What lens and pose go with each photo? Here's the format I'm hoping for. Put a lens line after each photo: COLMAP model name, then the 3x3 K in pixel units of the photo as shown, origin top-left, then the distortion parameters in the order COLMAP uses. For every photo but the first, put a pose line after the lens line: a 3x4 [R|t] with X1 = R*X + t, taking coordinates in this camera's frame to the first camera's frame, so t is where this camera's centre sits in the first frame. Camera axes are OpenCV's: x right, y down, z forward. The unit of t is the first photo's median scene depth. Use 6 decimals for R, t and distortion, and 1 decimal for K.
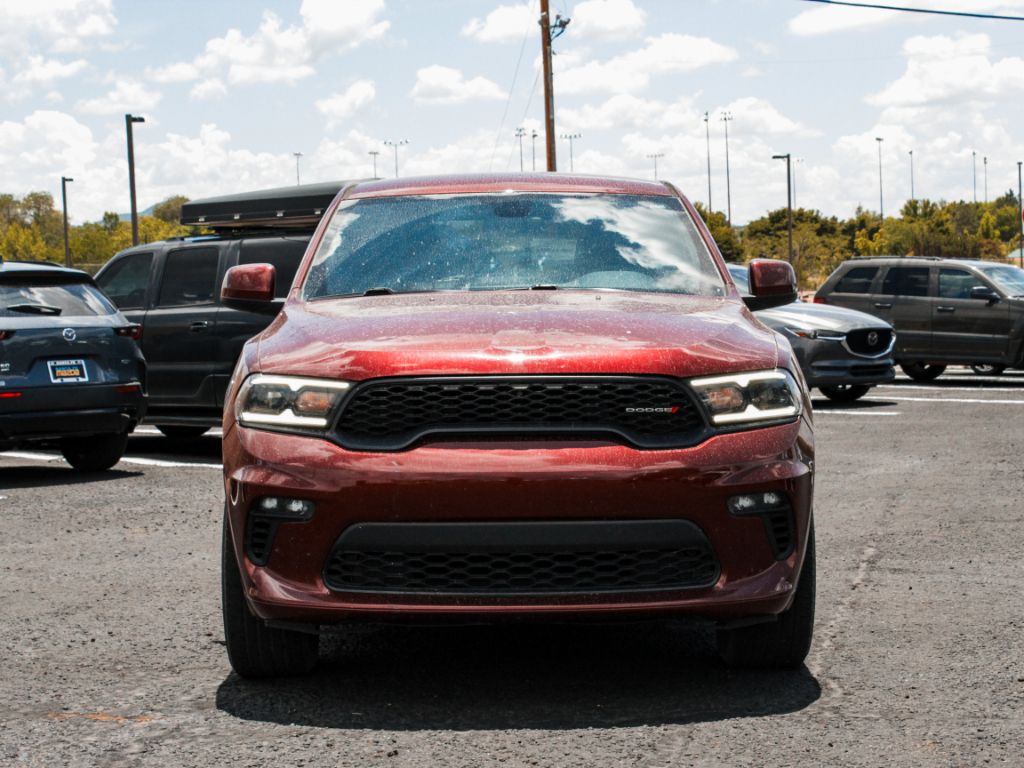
lens RADIAL K [[2242.3, 0, 512.0], [0, 2242.3, 384.0], [0, 0, 1]] dist [-0.070997, -0.262146]
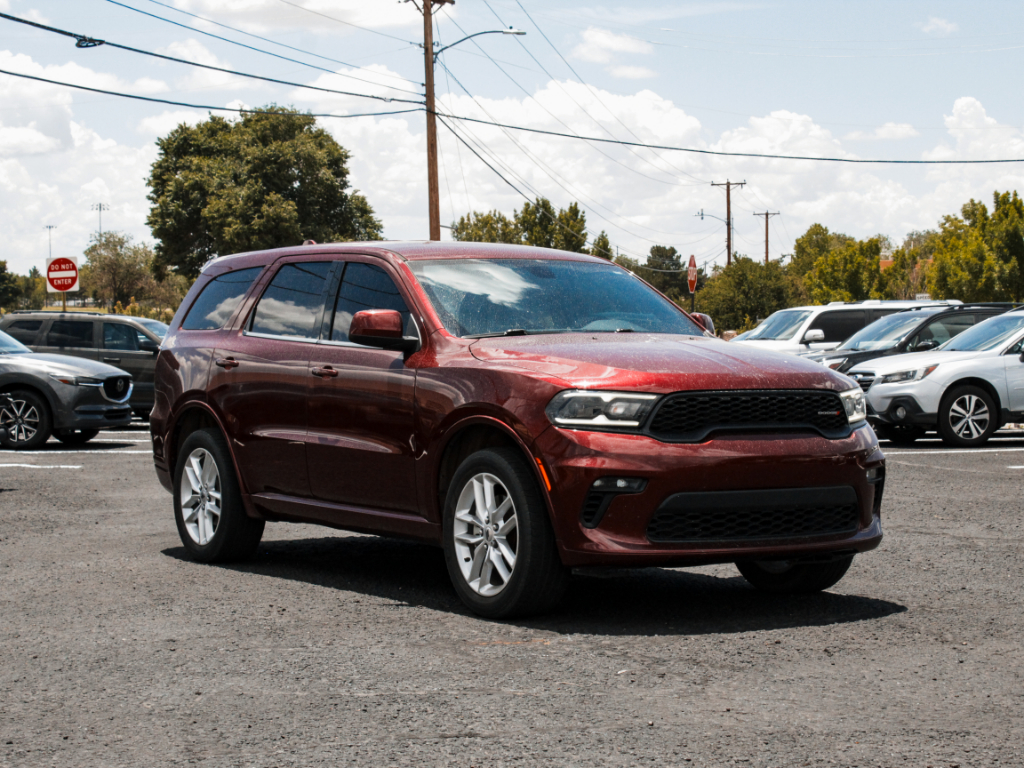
lens RADIAL K [[2242.3, 0, 512.0], [0, 2242.3, 384.0], [0, 0, 1]] dist [-0.070997, -0.262146]
pose [[0.862489, 0.000537, 0.506076, -0.868212], [0.012464, 0.999674, -0.022303, 0.022715], [-0.505923, 0.025544, 0.862200, -0.177341]]
